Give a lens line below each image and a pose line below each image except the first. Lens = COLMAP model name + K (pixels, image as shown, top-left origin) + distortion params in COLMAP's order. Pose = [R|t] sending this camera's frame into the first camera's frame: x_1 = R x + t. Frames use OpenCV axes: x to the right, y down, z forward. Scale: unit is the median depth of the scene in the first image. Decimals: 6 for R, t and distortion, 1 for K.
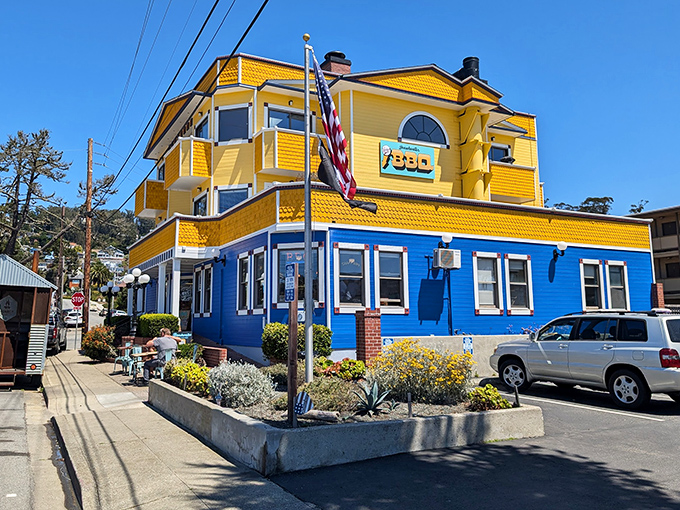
lens RADIAL K [[567.3, 0, 336.7], [0, 567.3, 249.3], [0, 0, 1]] dist [0.046260, -0.006020]
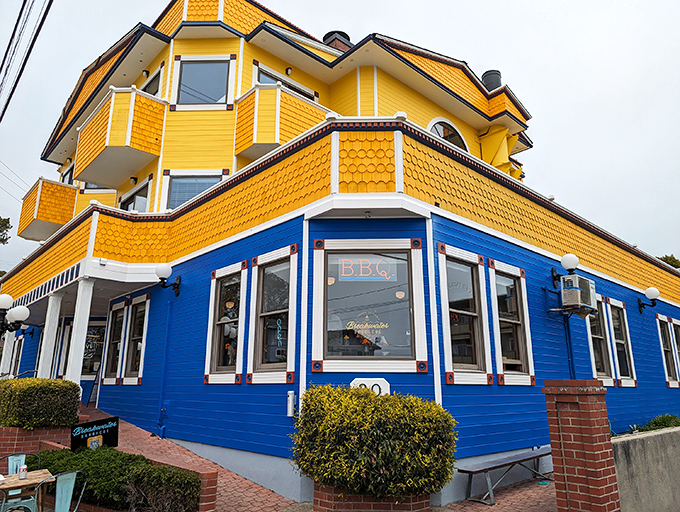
lens RADIAL K [[482.0, 0, 343.2], [0, 482.0, 263.2], [0, 0, 1]] dist [0.003024, 0.001410]
pose [[0.968387, 0.071197, 0.239077, -0.153776], [-0.041533, 0.991045, -0.126904, 0.052373], [-0.245971, 0.112962, 0.962672, 0.485094]]
